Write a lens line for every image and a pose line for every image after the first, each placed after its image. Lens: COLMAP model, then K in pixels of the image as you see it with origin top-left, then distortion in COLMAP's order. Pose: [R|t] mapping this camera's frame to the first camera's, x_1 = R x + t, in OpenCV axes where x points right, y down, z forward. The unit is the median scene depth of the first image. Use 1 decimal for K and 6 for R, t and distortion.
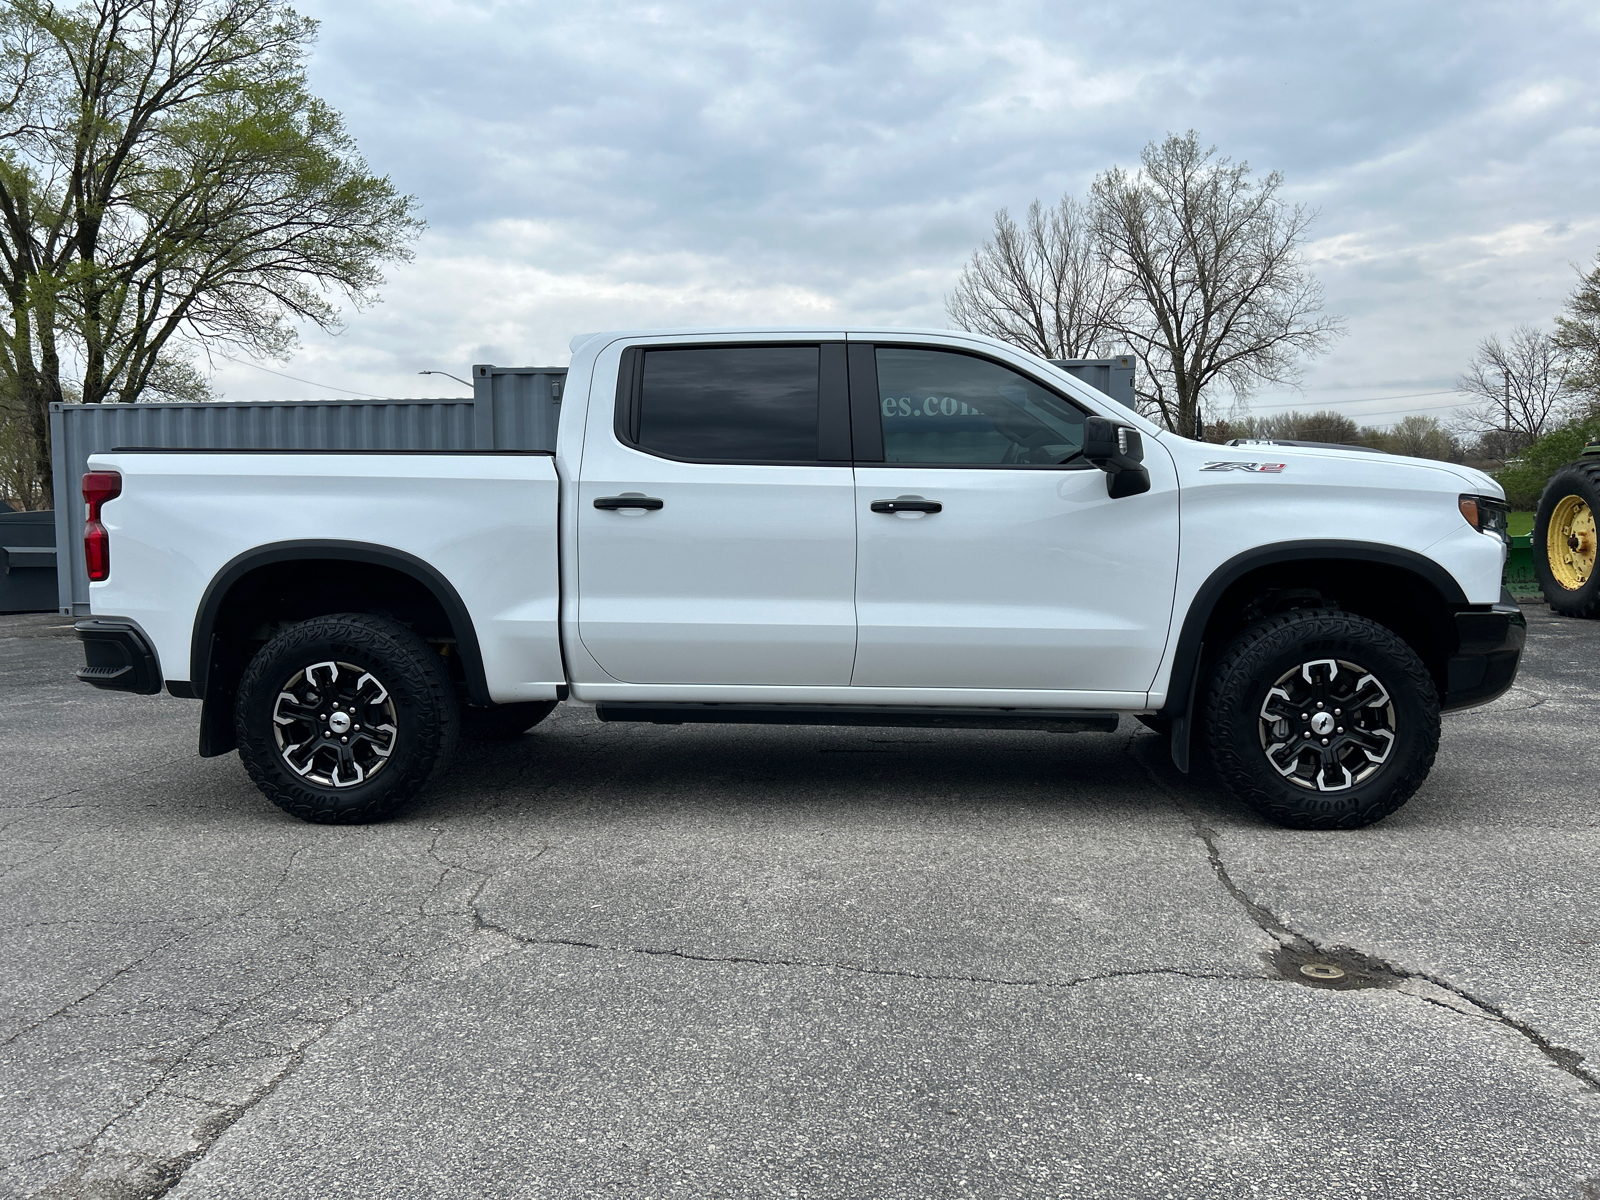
lens RADIAL K [[1194.3, 0, 790.6], [0, 1194.3, 608.9], [0, 0, 1]] dist [0.073766, -0.080877]
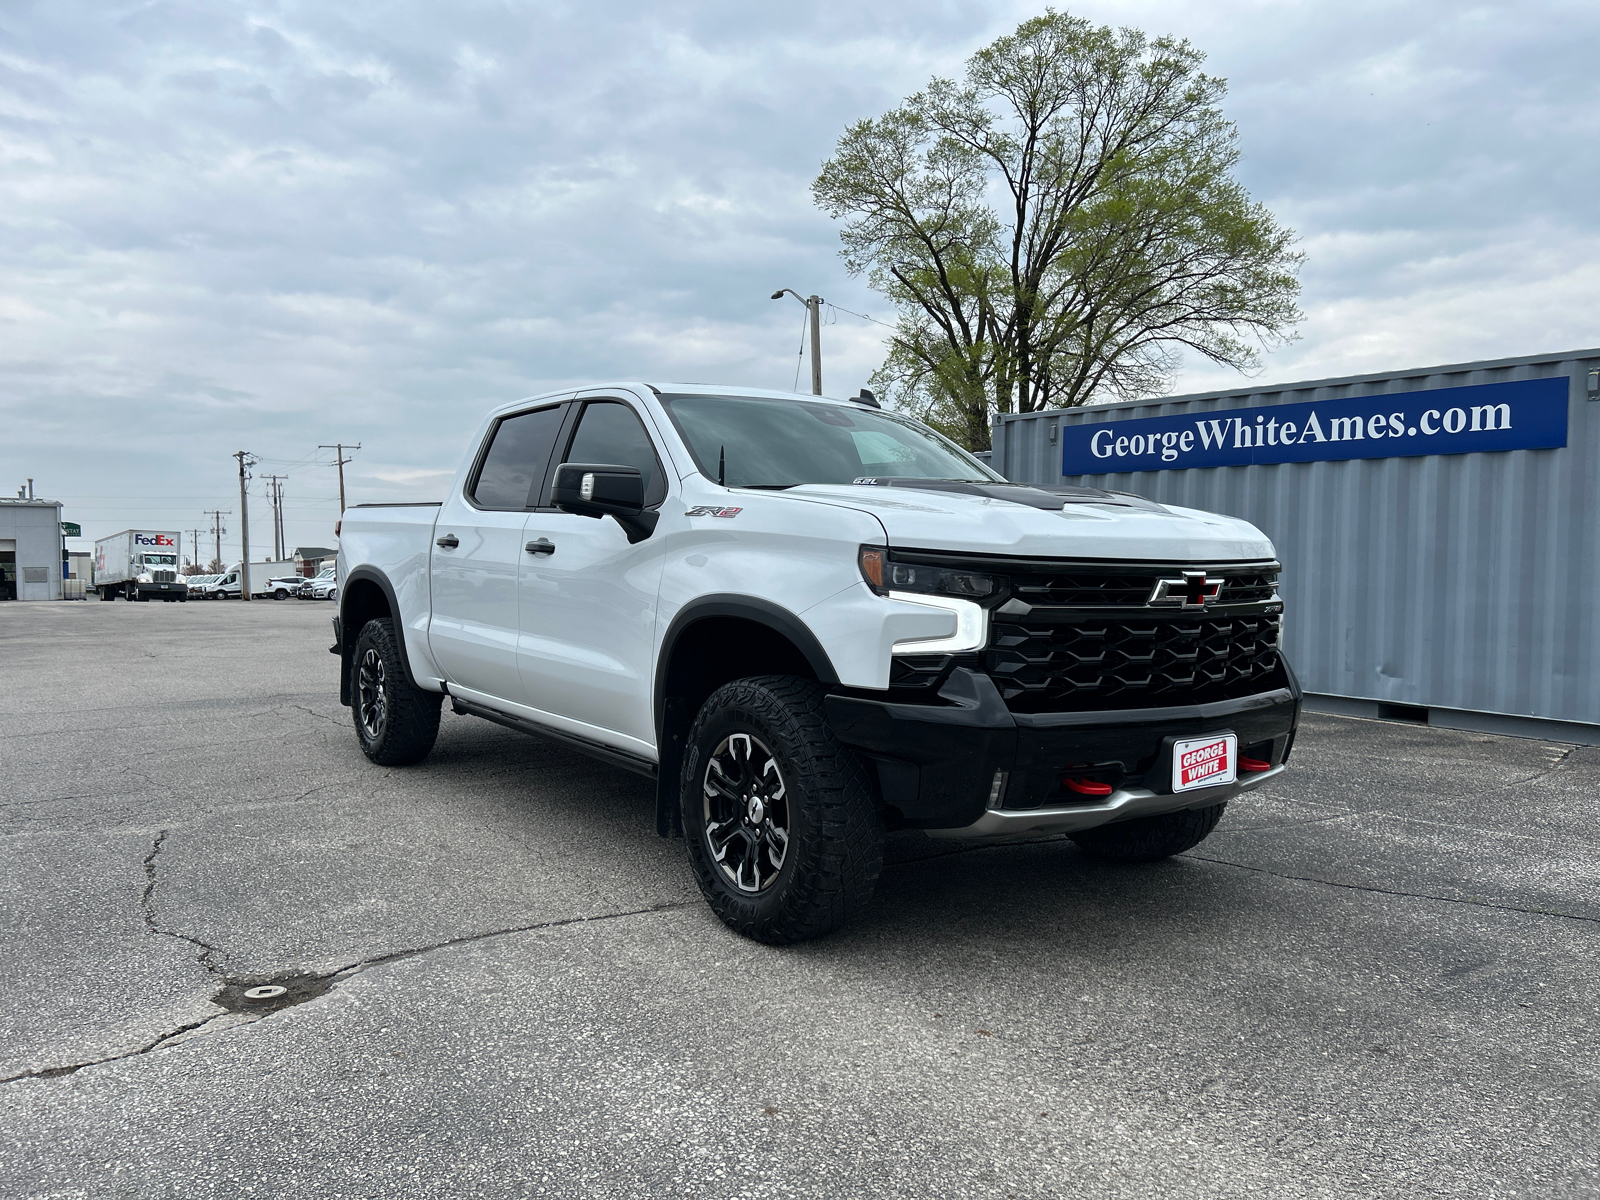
lens RADIAL K [[1195.1, 0, 805.1], [0, 1195.1, 592.7], [0, 0, 1]] dist [0.069113, -0.073357]
pose [[0.641816, 0.042297, -0.765691, 1.111291], [-0.076150, 0.997058, -0.008753, -0.053721], [0.763068, 0.063926, 0.643148, 0.476442]]
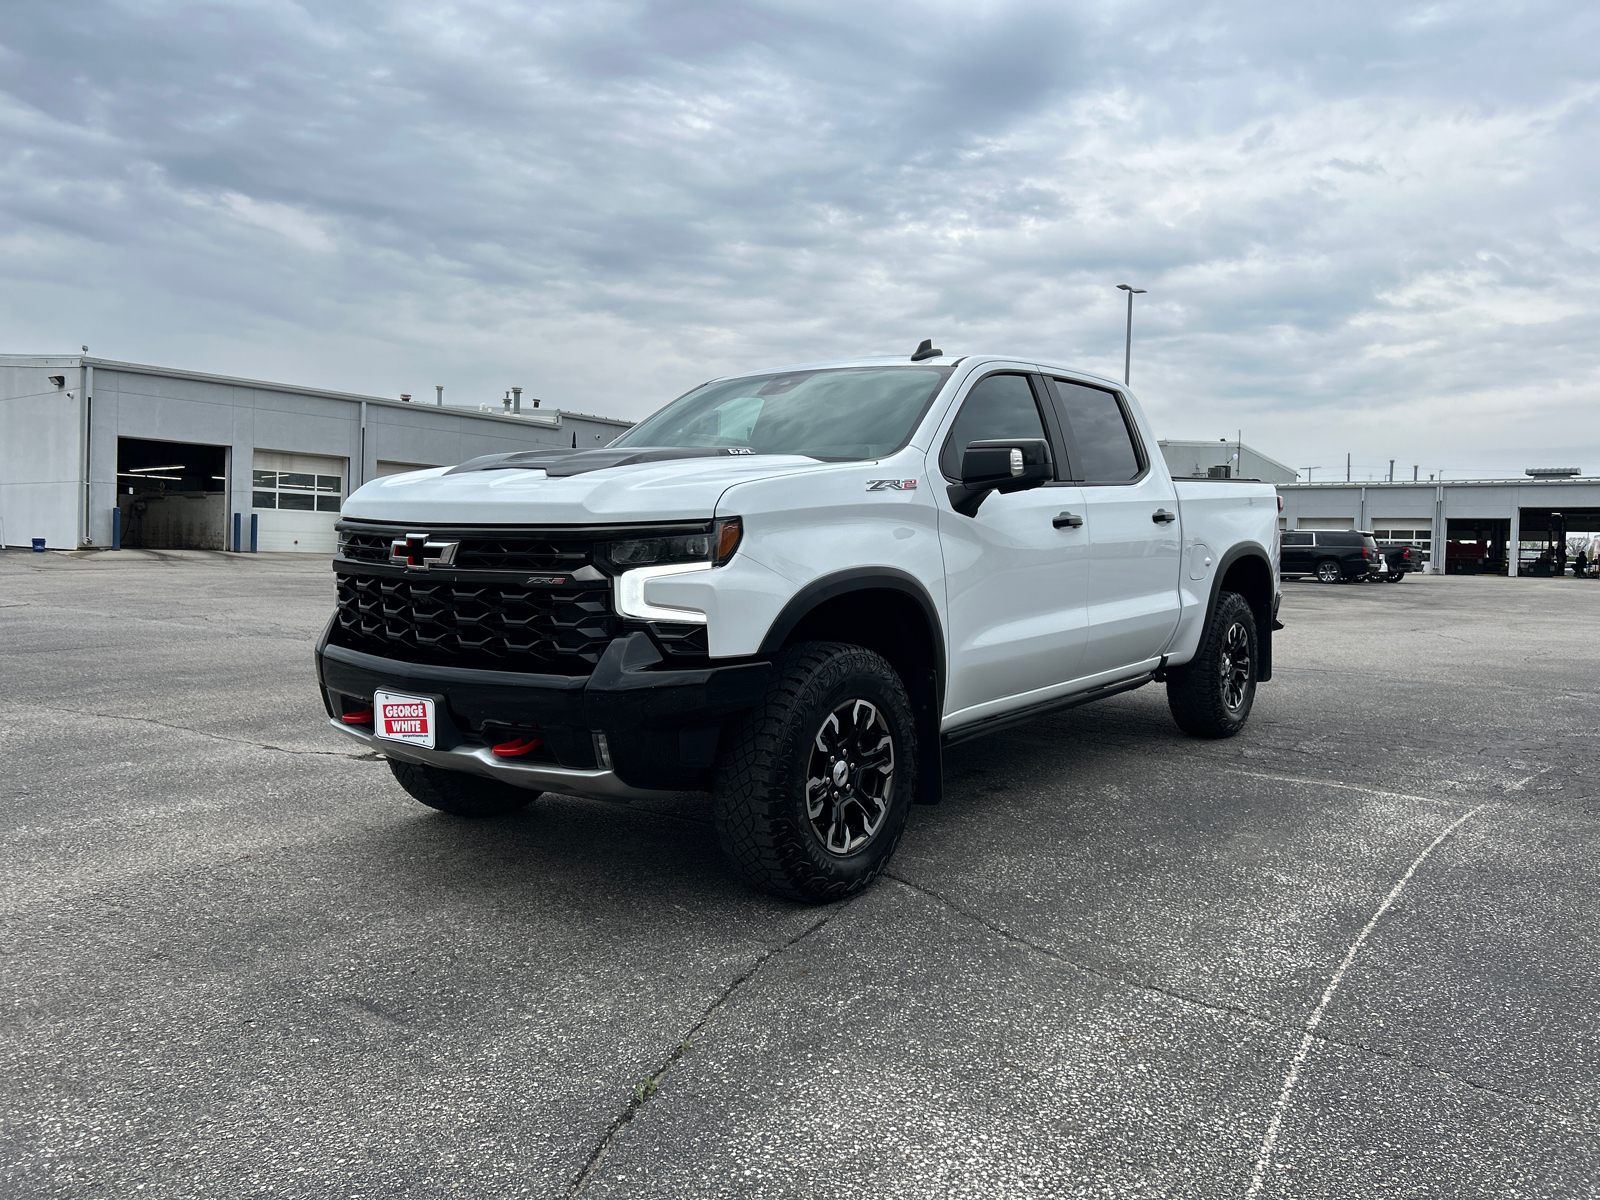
lens RADIAL K [[1206.1, 0, 810.2], [0, 1206.1, 577.9], [0, 0, 1]] dist [0.070493, -0.077406]
pose [[-0.558094, 0.048312, -0.828370, 1.202957], [-0.071091, 0.991849, 0.105742, -0.171512], [0.826727, 0.117904, -0.550111, 1.871844]]
